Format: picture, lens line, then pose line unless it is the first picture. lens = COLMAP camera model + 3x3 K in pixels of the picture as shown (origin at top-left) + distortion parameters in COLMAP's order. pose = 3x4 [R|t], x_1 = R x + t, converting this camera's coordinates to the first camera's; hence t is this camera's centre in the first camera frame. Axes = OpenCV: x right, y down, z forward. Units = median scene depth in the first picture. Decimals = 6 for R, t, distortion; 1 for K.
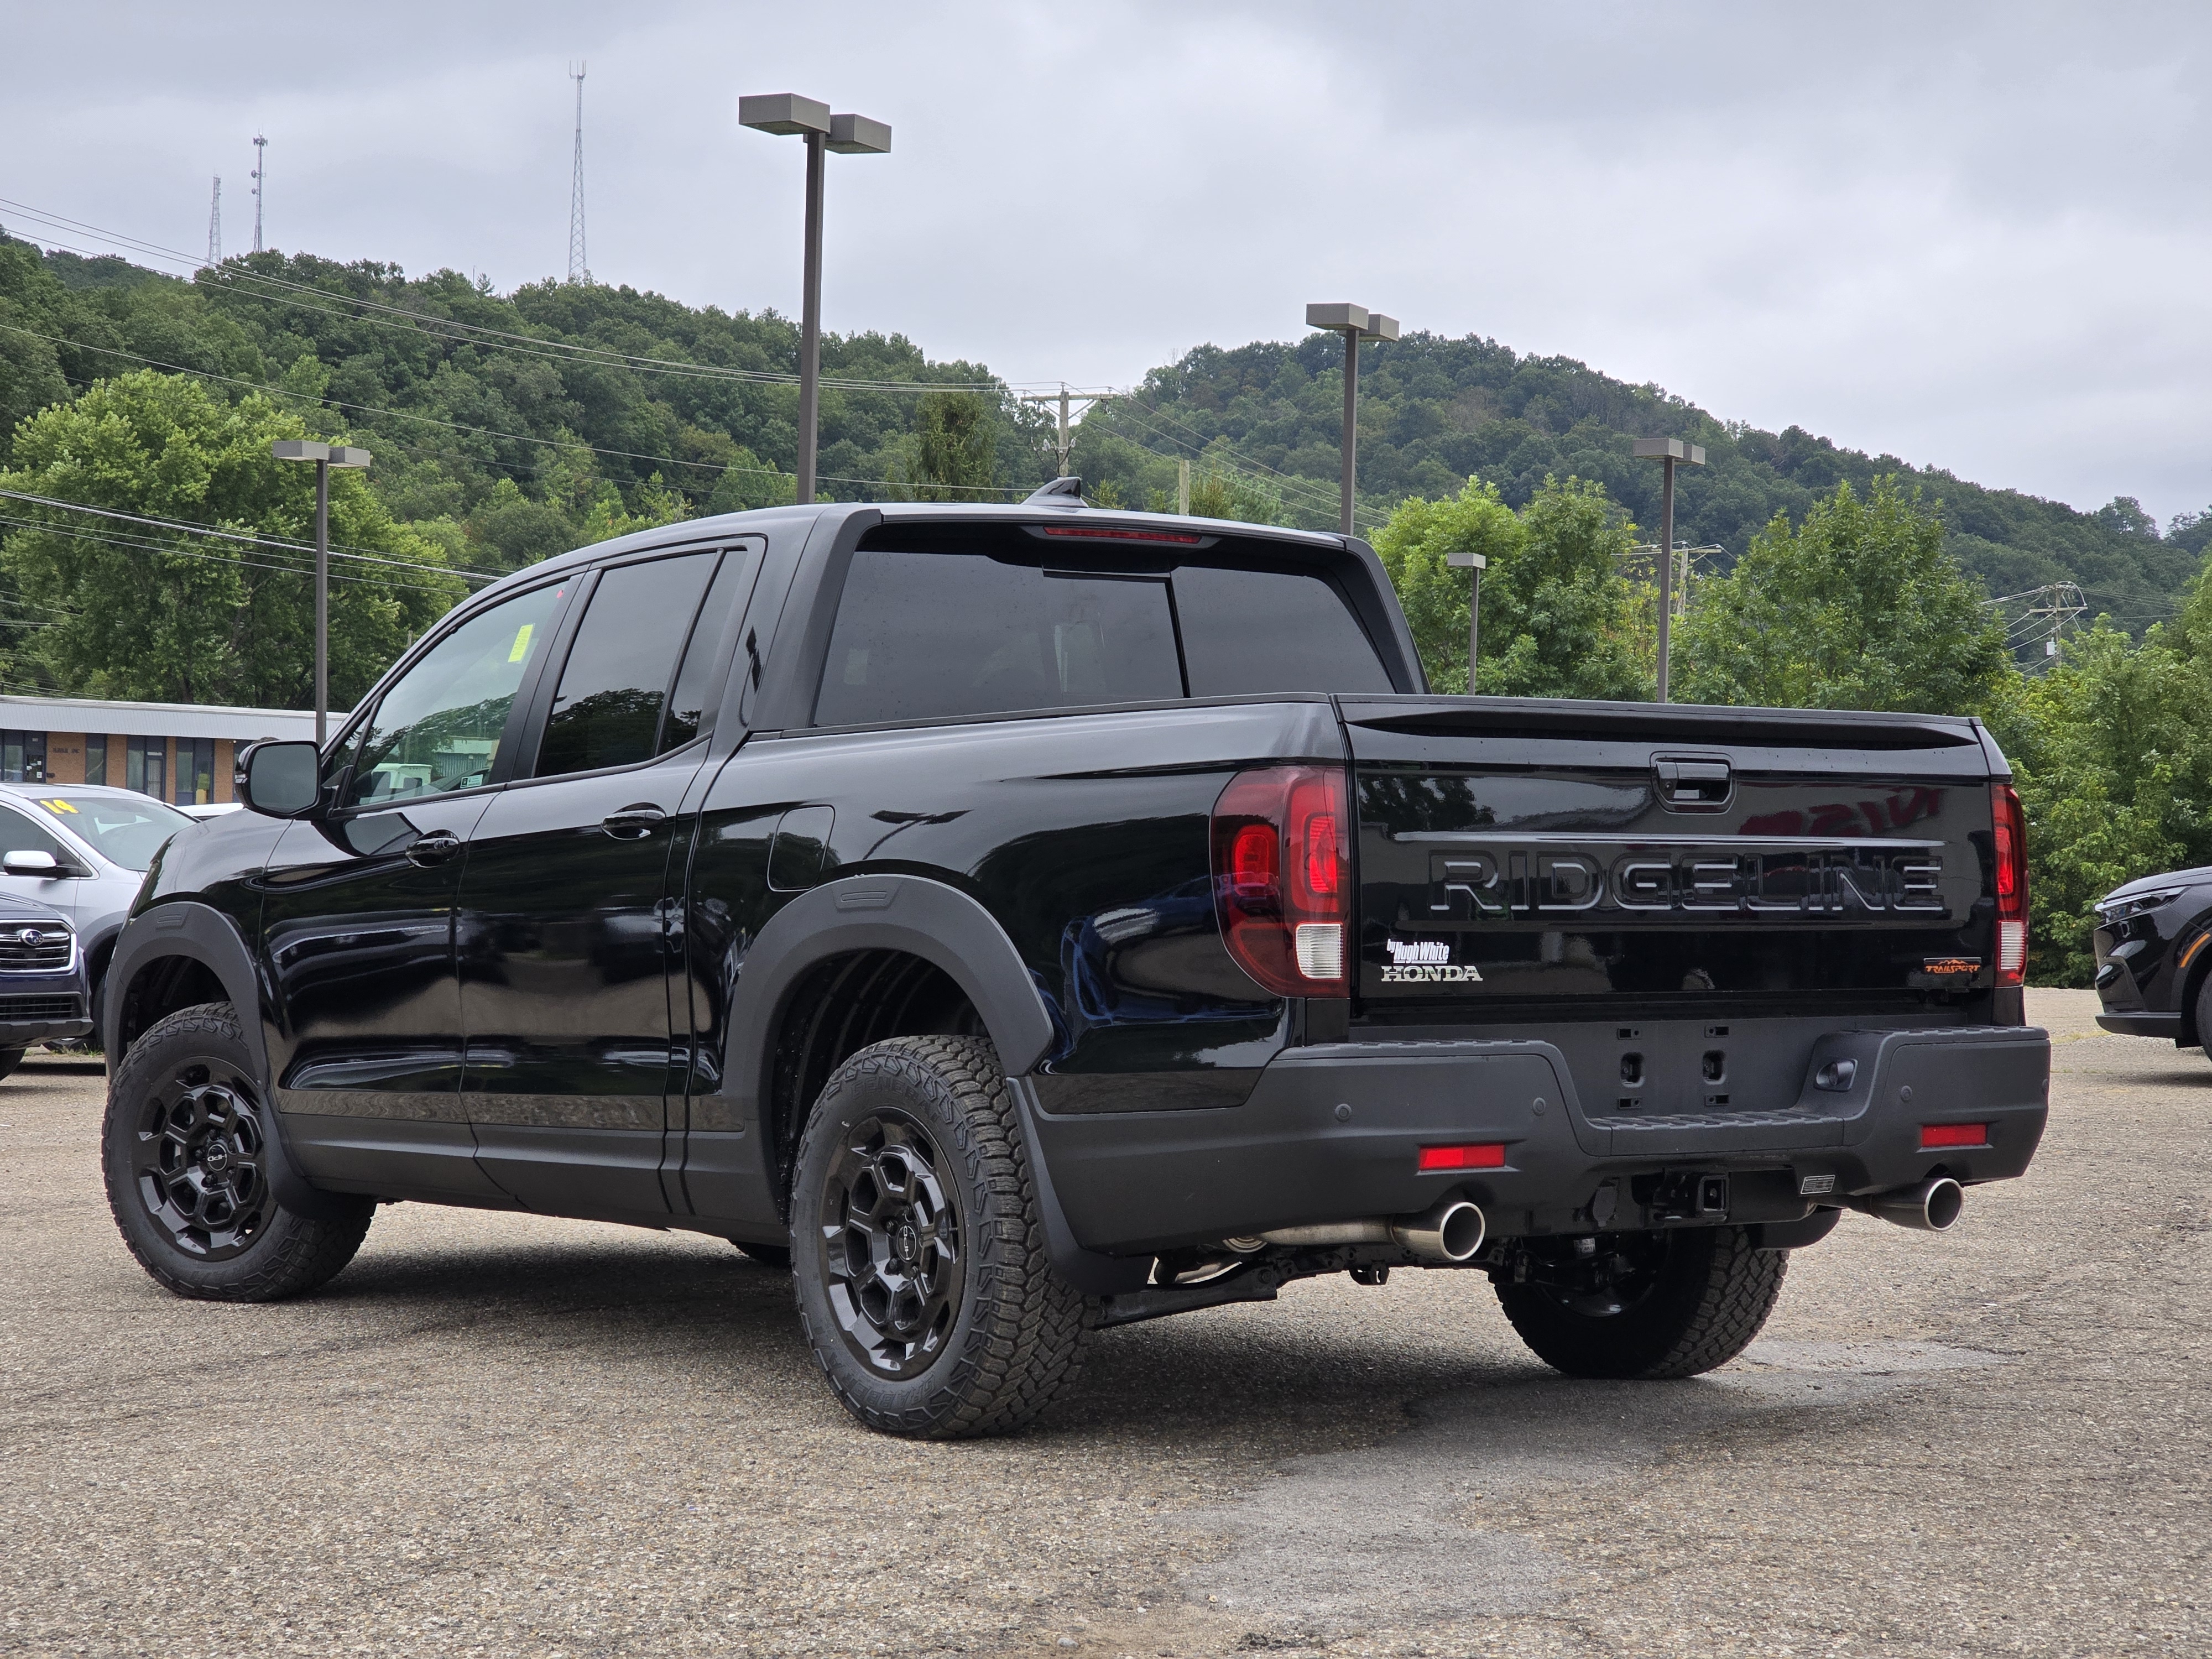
lens RADIAL K [[4379.5, 0, 1106.0], [0, 4379.5, 829.5], [0, 0, 1]] dist [-0.413935, 5.798415]
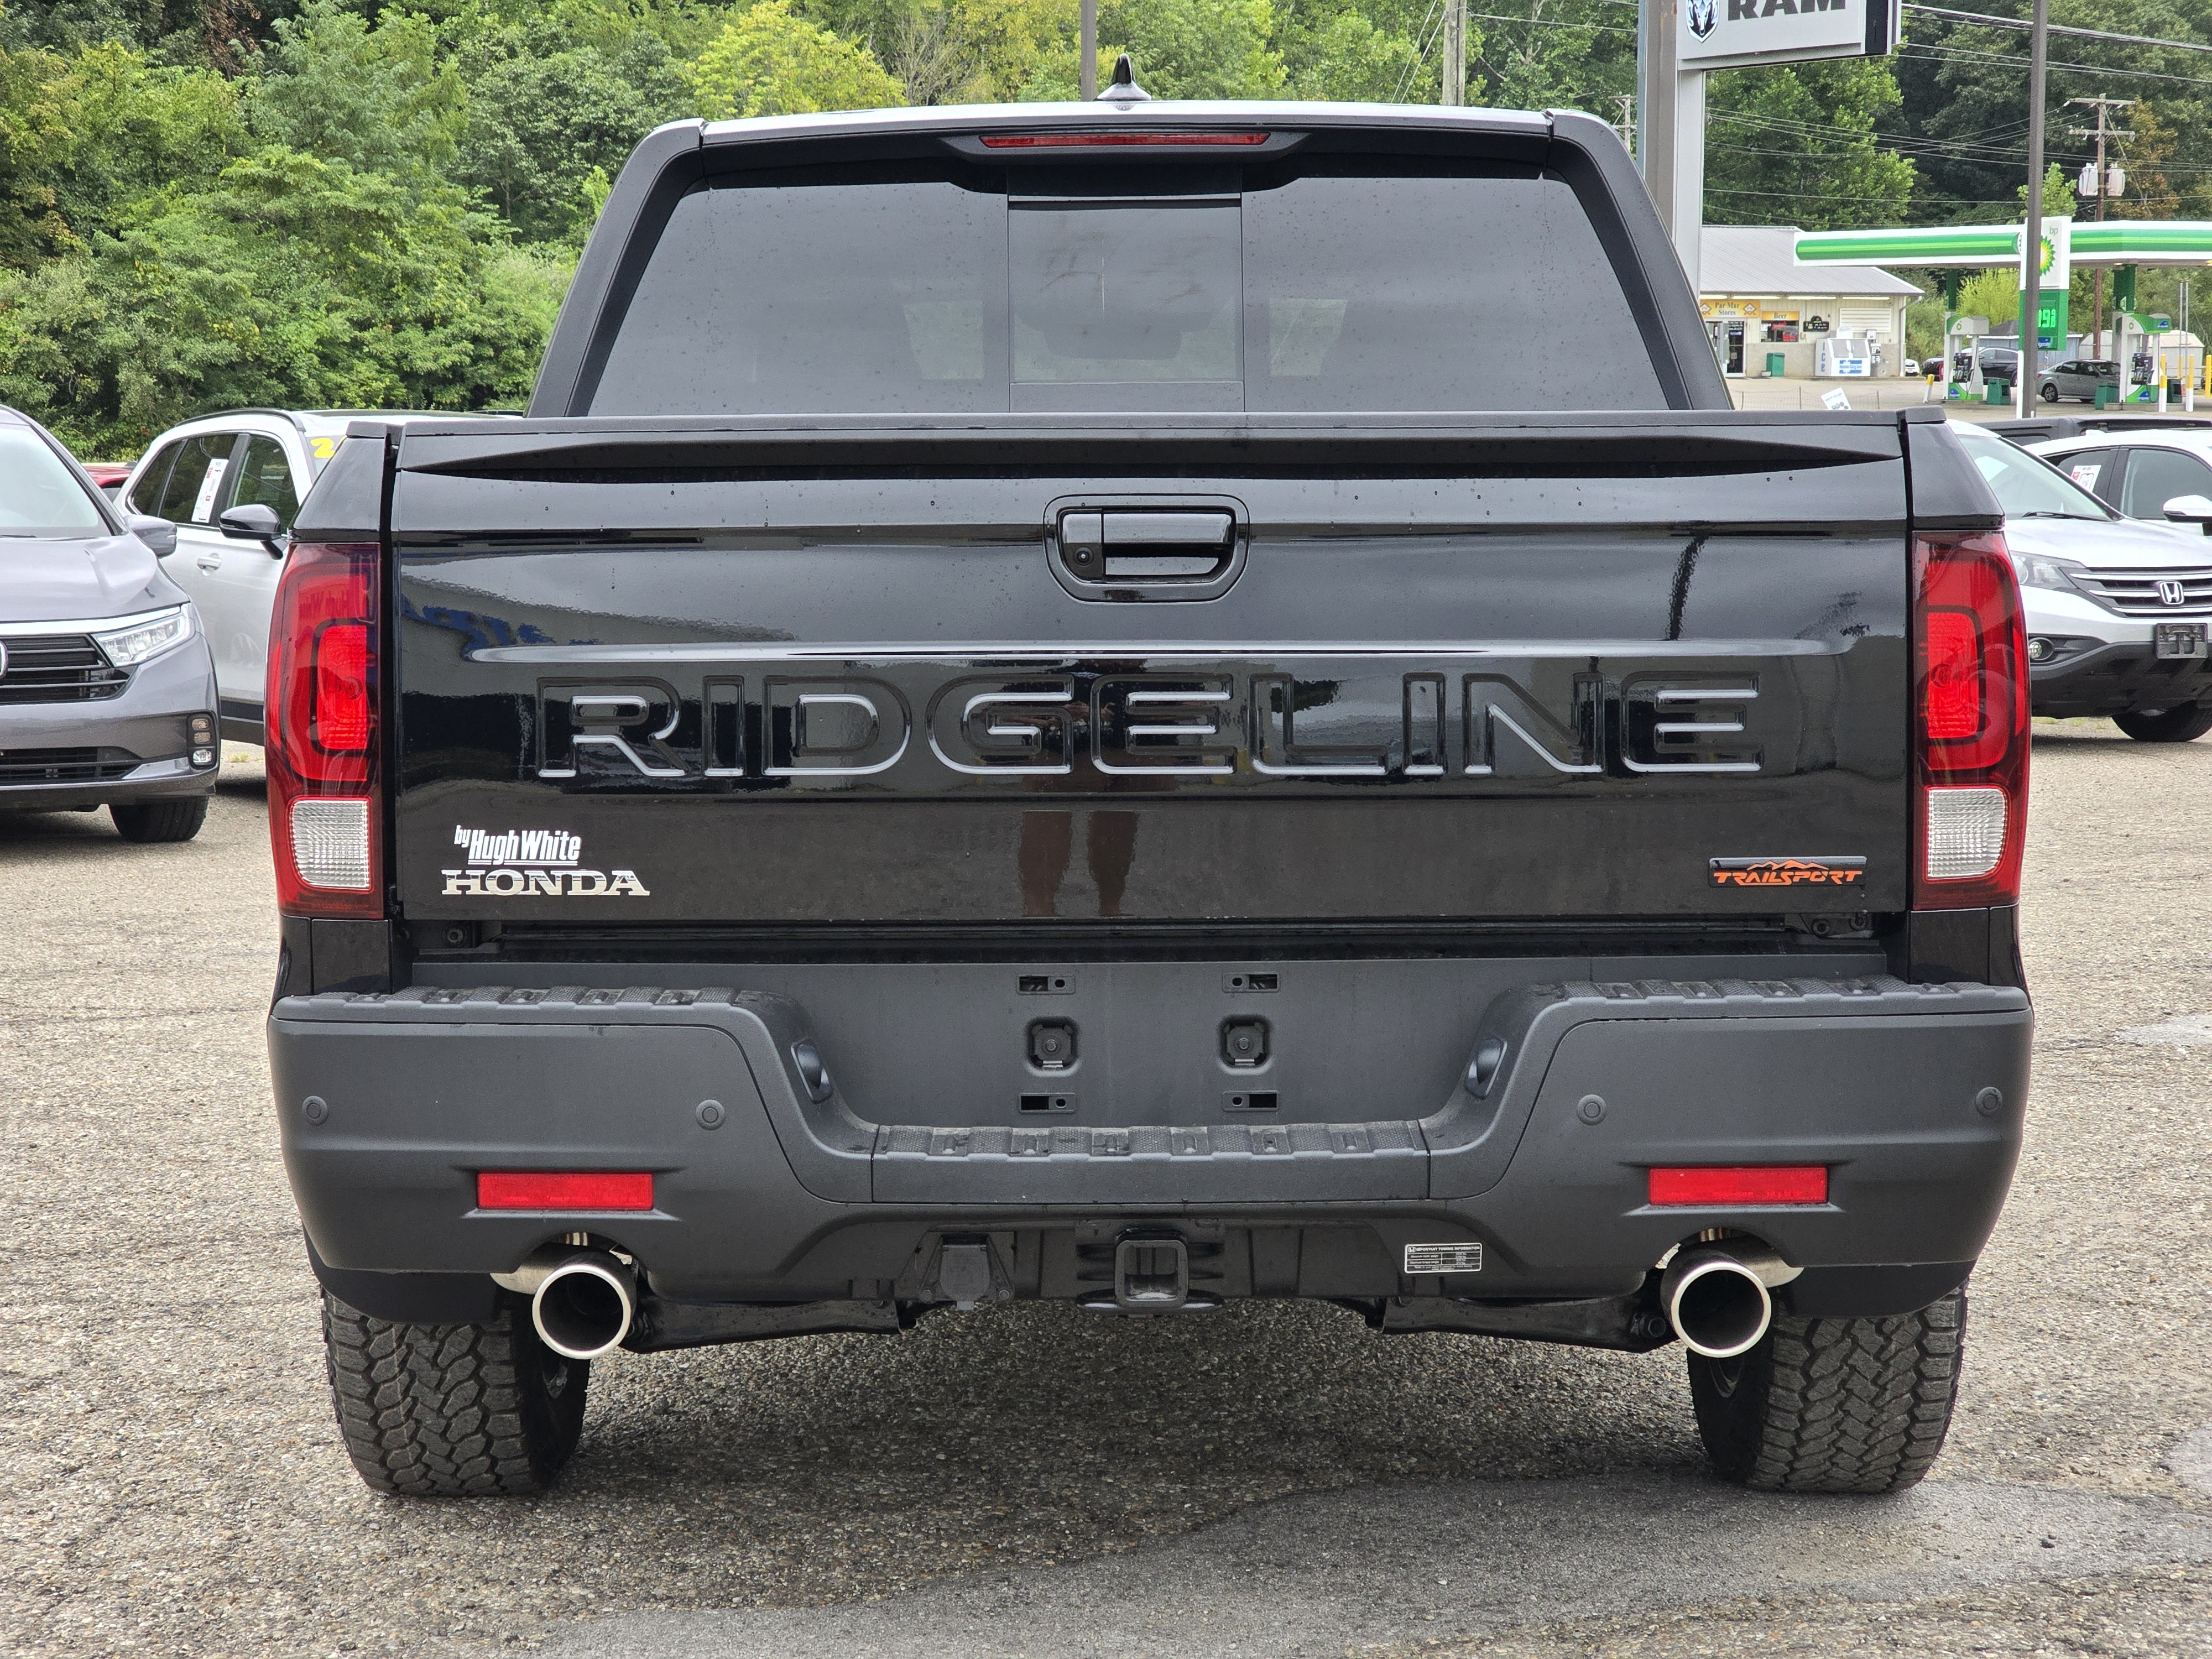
lens RADIAL K [[4497.2, 0, 1106.0], [0, 4497.2, 829.5], [0, 0, 1]] dist [0.023237, 0.472270]
pose [[0.806509, 0.032998, -0.590301, 0.480474], [0.018683, 0.996520, 0.081231, -0.022158], [0.590927, -0.076542, 0.803086, 0.524779]]
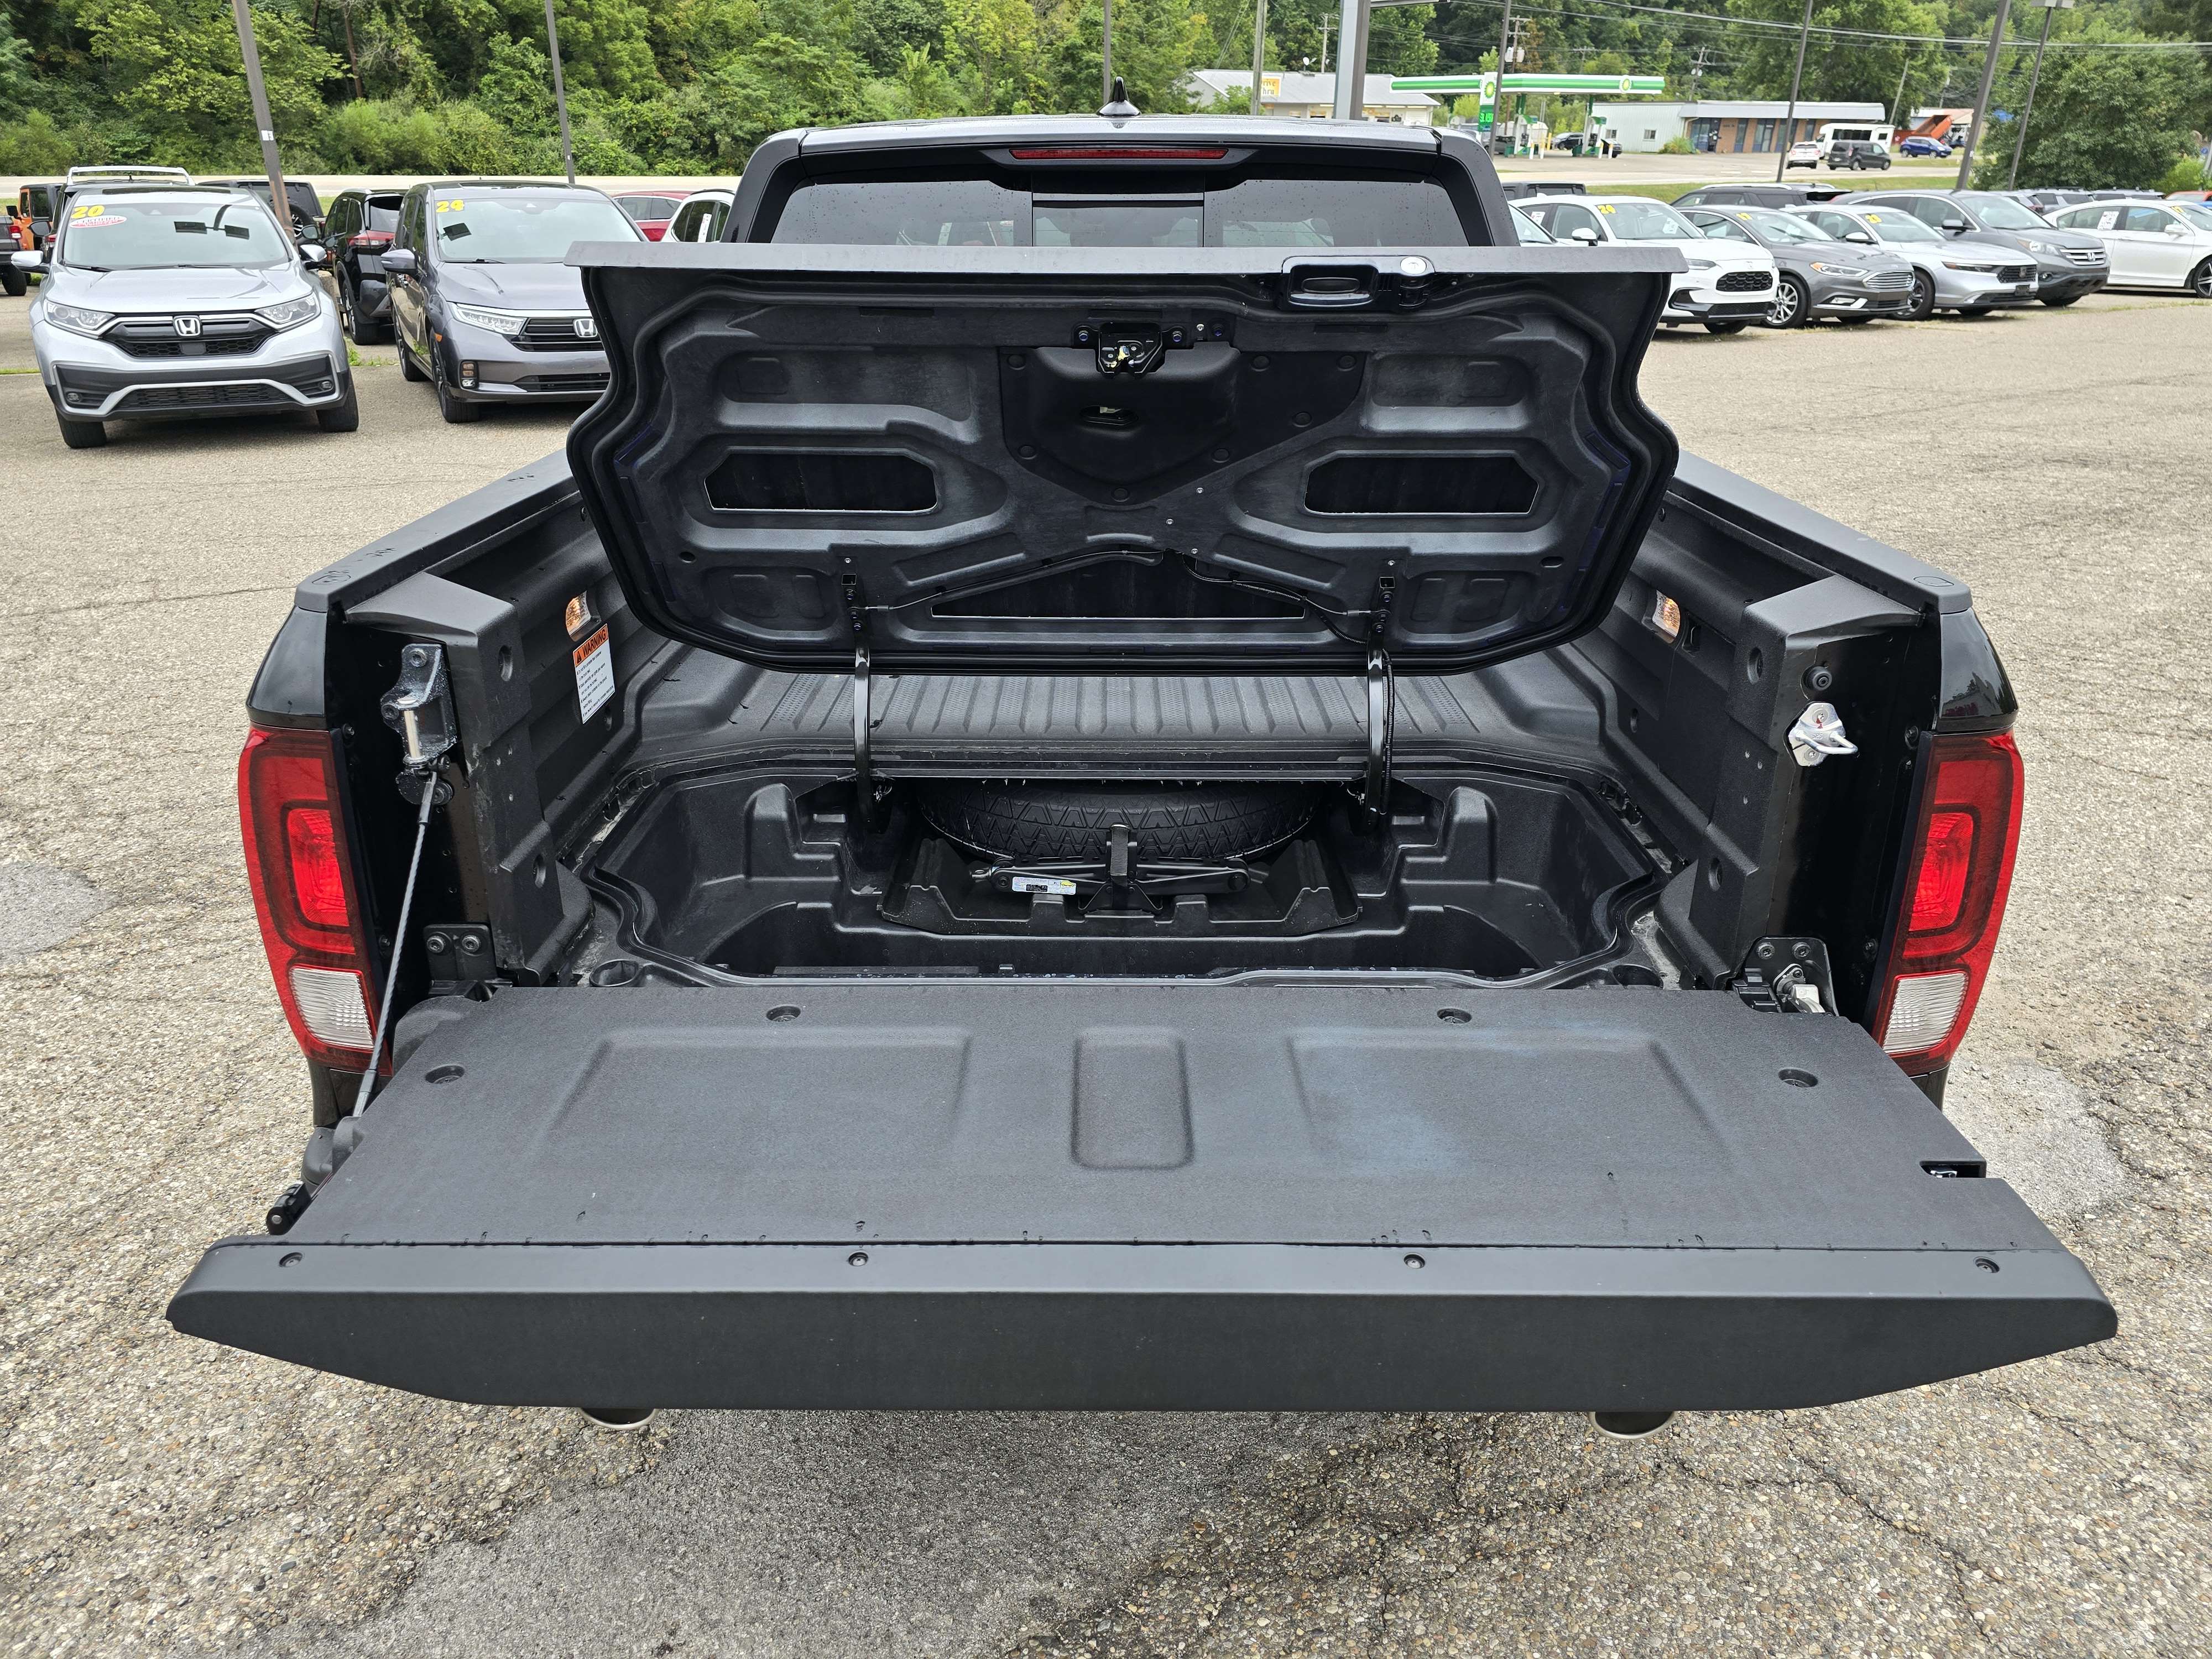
lens RADIAL K [[1487.1, 0, 1106.0], [0, 1487.1, 829.5], [0, 0, 1]] dist [0.044204, -0.036327]
pose [[0.803524, 0.238405, -0.545448, 0.235150], [0.007905, 0.911944, 0.410238, -0.079067], [0.595220, -0.333948, 0.730884, 0.865389]]
